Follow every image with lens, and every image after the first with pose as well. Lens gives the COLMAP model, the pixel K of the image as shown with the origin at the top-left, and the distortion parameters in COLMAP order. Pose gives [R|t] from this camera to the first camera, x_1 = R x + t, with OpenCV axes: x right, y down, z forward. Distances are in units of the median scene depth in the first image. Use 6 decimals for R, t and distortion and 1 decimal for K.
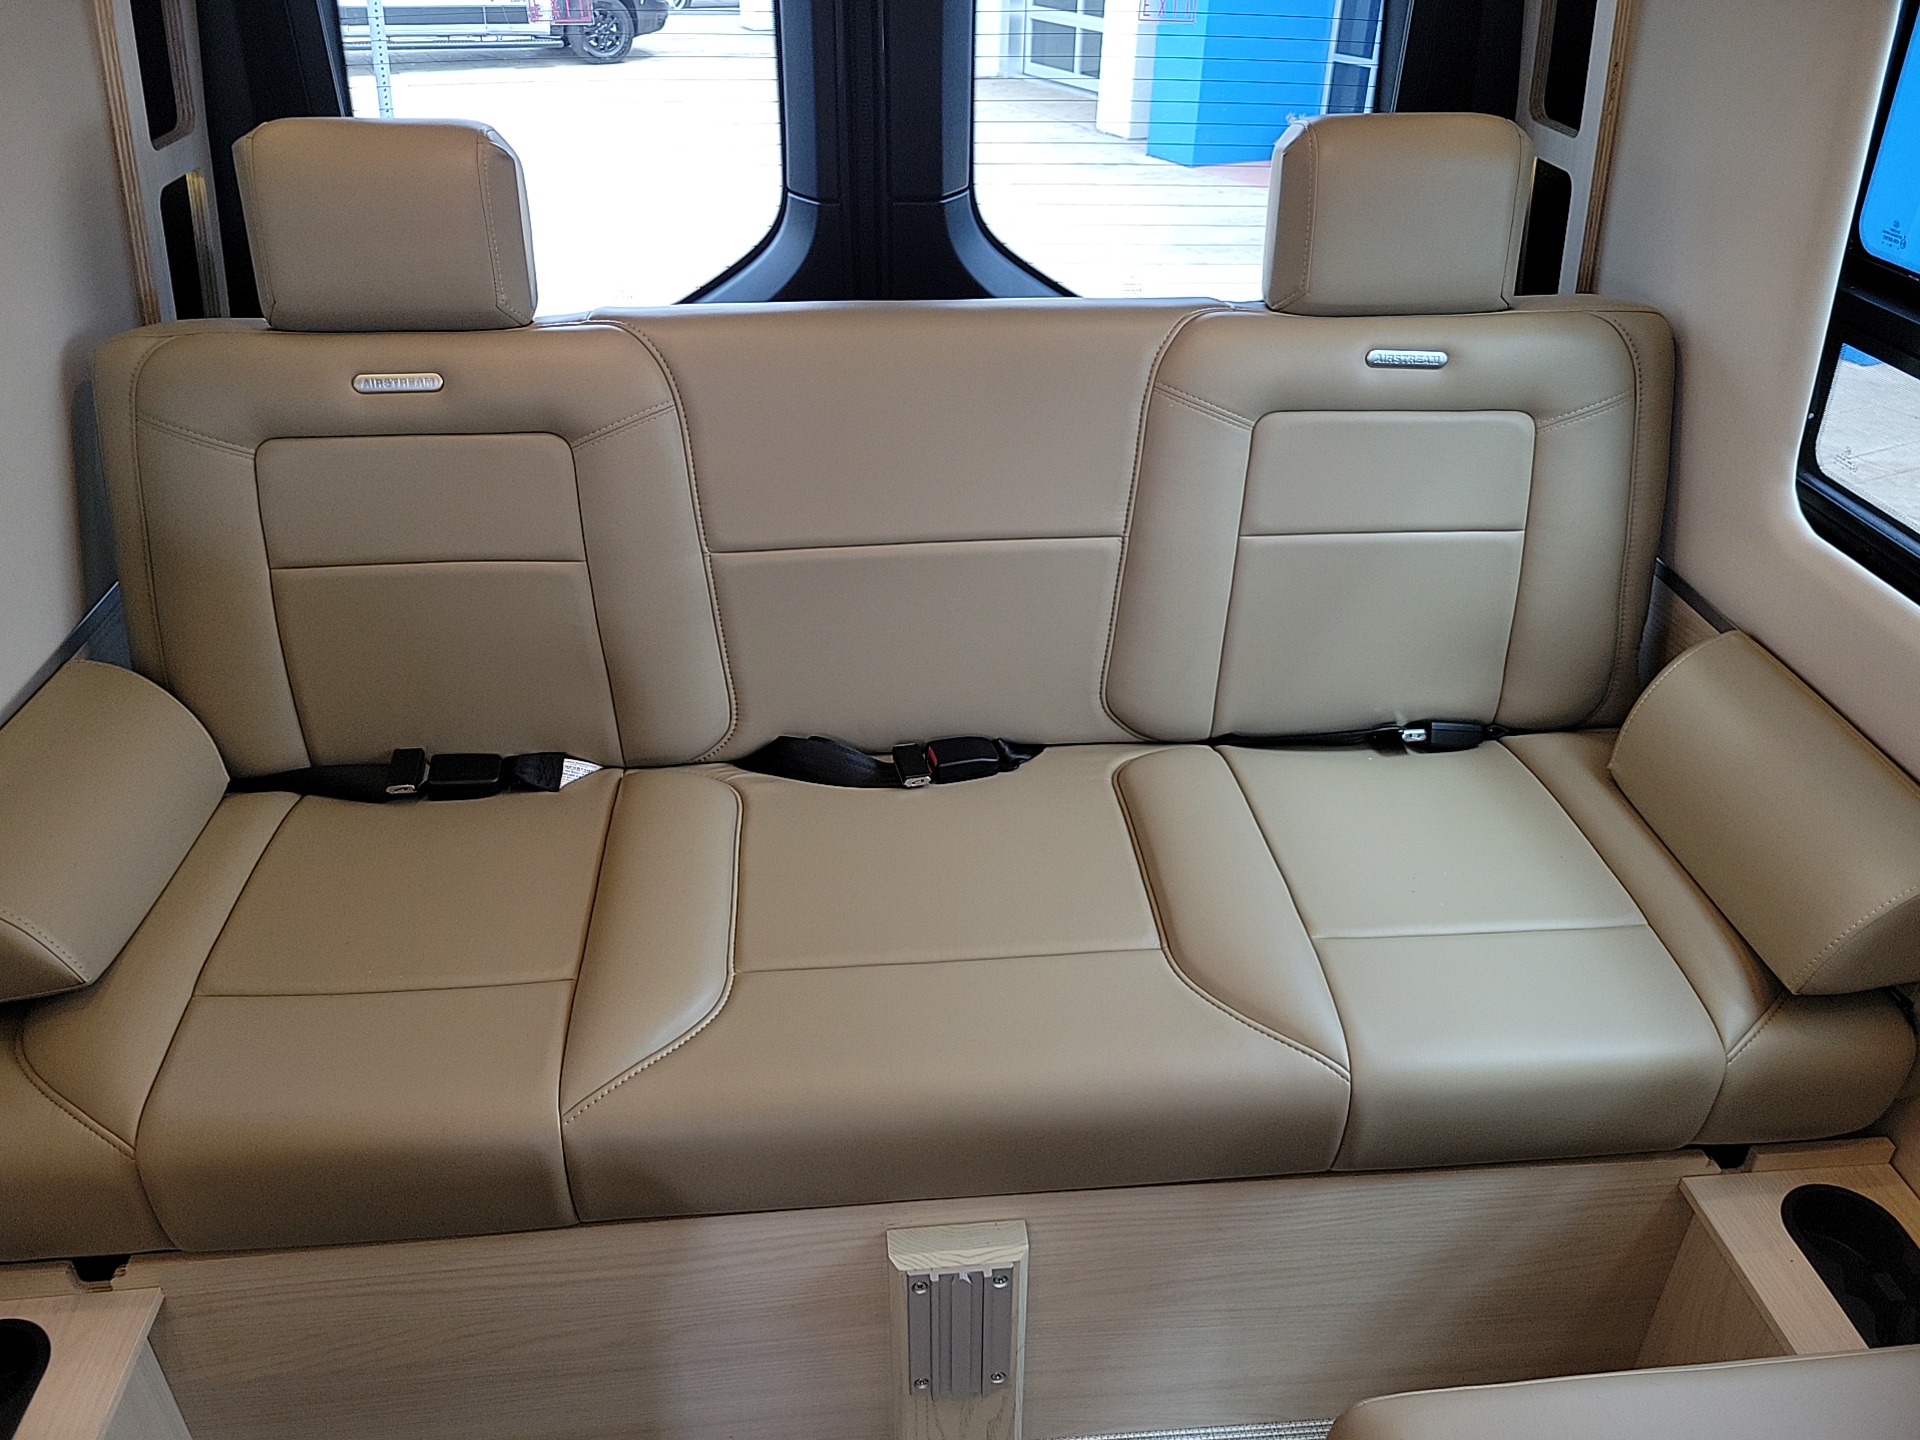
lens RADIAL K [[1465.5, 0, 973.6], [0, 1465.5, 716.9], [0, 0, 1]] dist [0.028964, -0.014943]
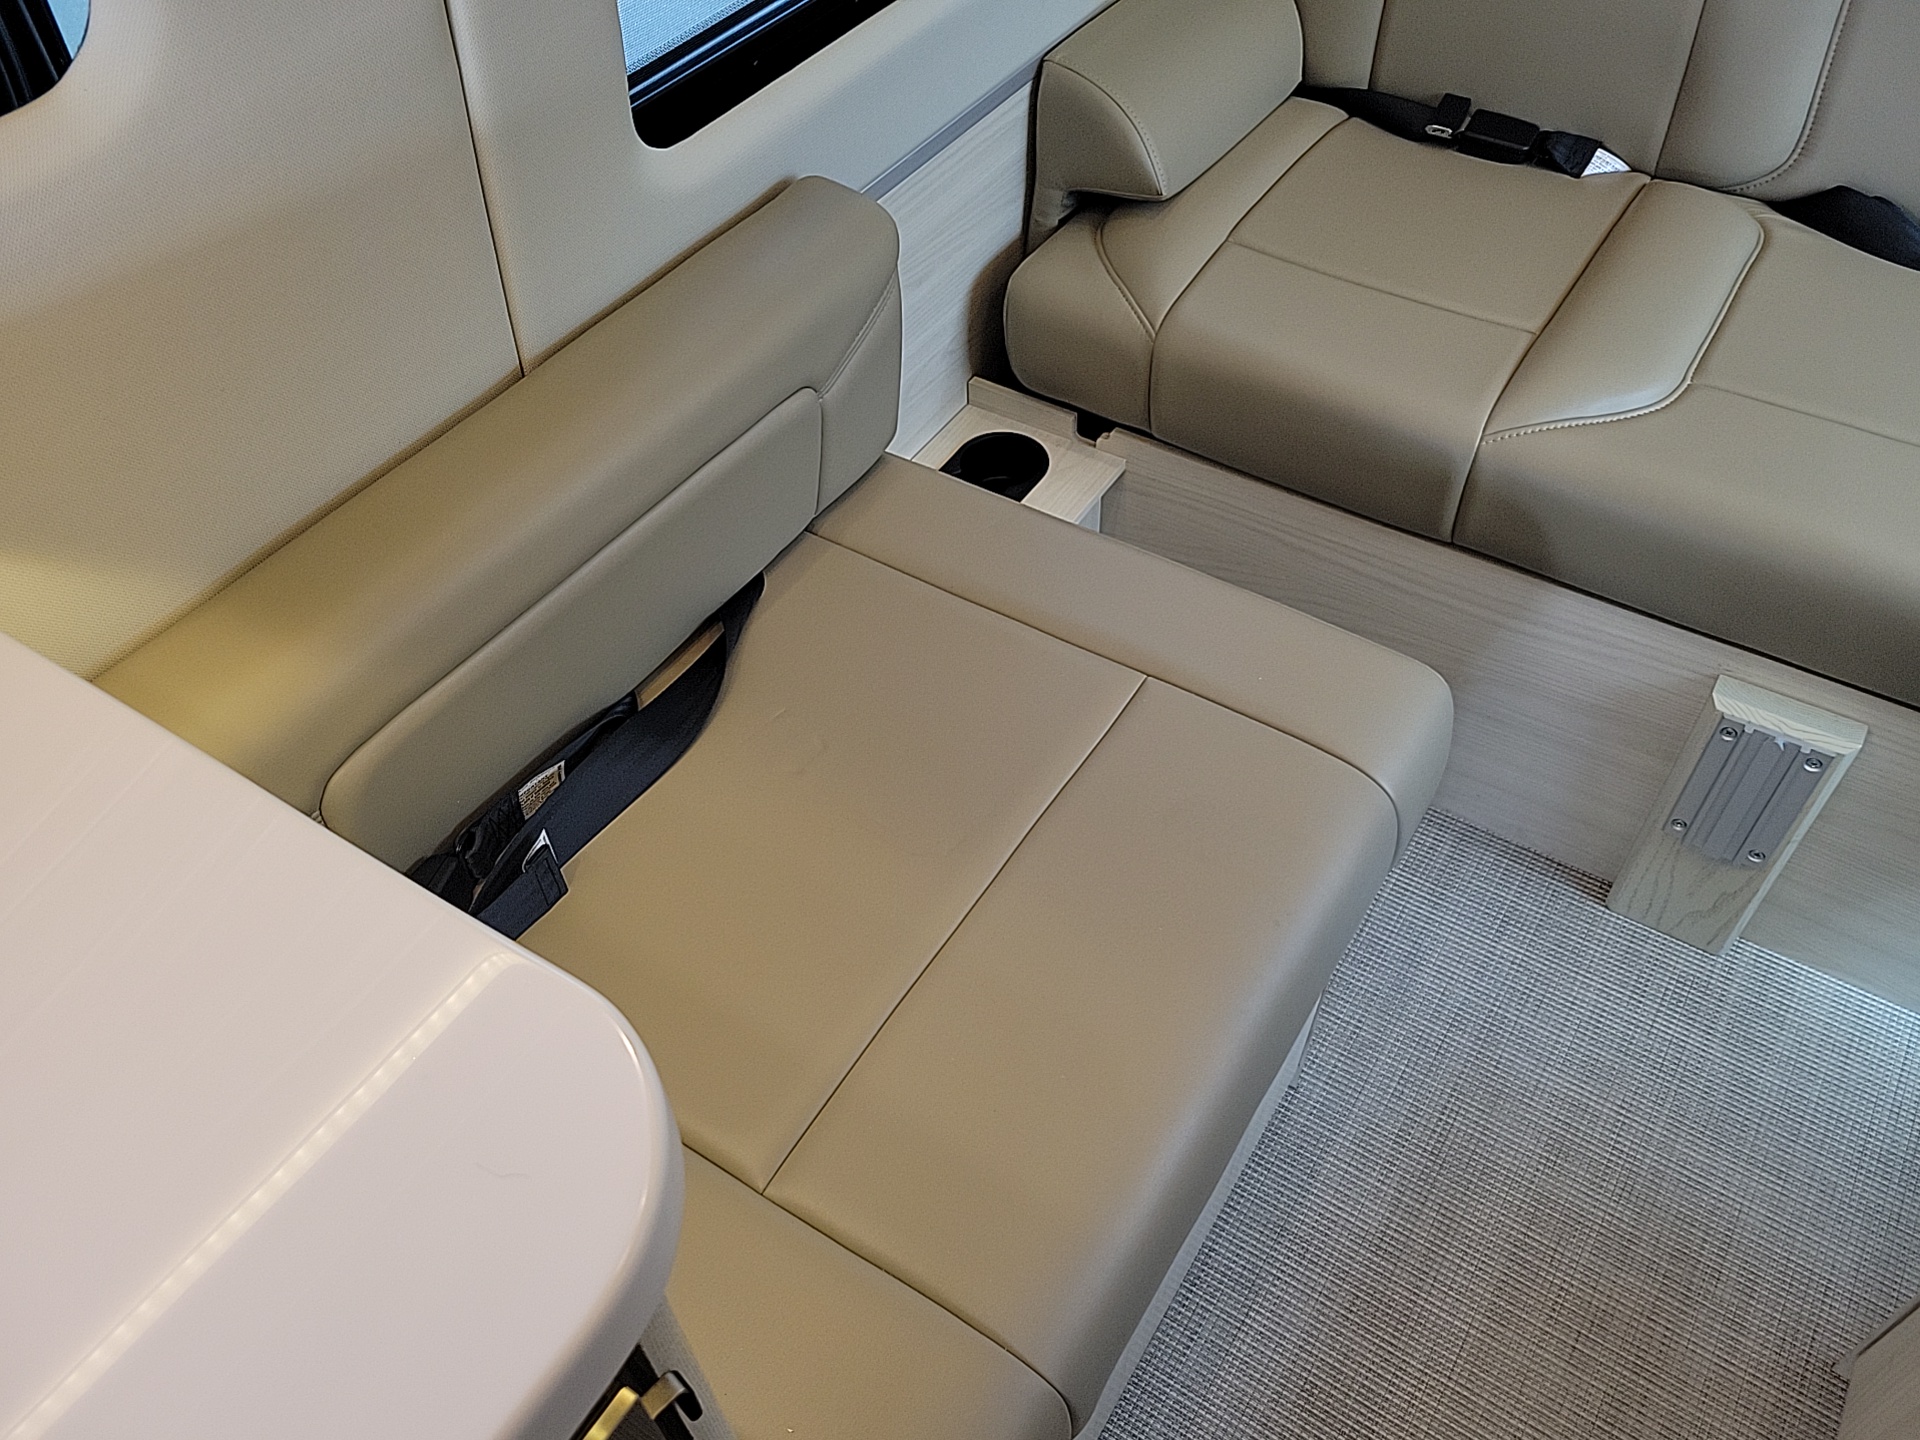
lens RADIAL K [[1465.5, 0, 956.7], [0, 1465.5, 706.1], [0, 0, 1]] dist [0.028964, -0.014943]
pose [[0.777288, 0.442864, -0.446873, -0.003323], [-0.289039, 0.882257, 0.371590, 0.139582], [0.558821, -0.159669, 0.813772, -0.139343]]
